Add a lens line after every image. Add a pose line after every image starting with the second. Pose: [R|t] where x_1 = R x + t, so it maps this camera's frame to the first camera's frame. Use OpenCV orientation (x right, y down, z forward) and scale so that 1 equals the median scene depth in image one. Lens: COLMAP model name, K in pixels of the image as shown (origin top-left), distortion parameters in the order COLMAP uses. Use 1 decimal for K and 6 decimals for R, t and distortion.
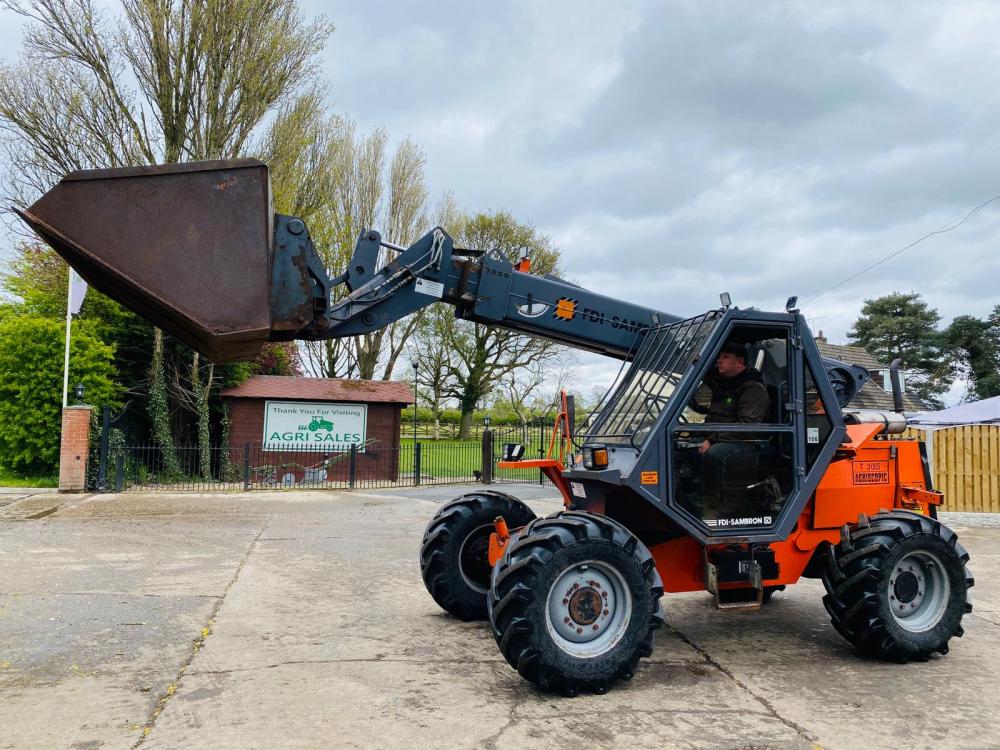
lens RADIAL K [[744.3, 0, 521.8], [0, 744.3, 363.0], [0, 0, 1]] dist [0.023788, -0.024247]
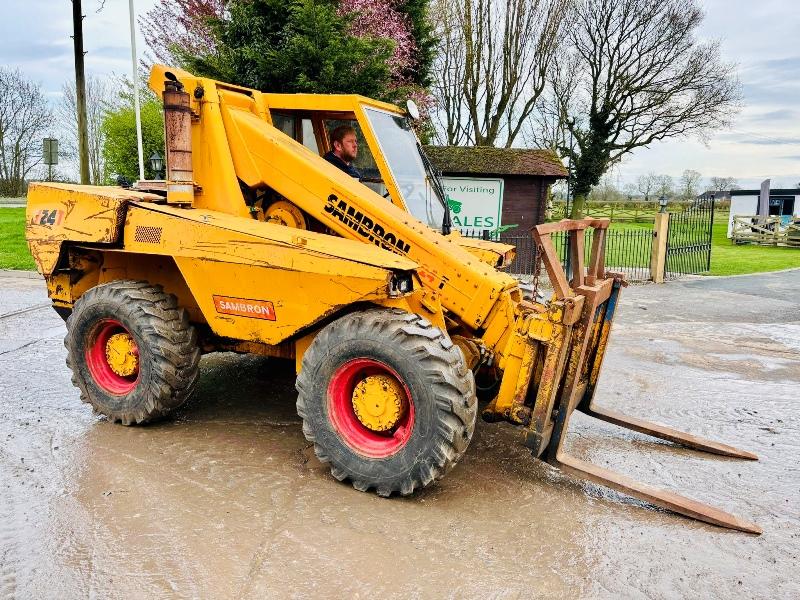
lens RADIAL K [[595.4, 0, 394.2], [0, 595.4, 304.2], [0, 0, 1]] dist [0.023788, -0.024247]
pose [[0.944400, 0.047562, -0.325342, -0.048022], [0.031358, 0.971943, 0.233115, 0.015607], [0.327301, -0.230356, 0.916412, 0.162901]]
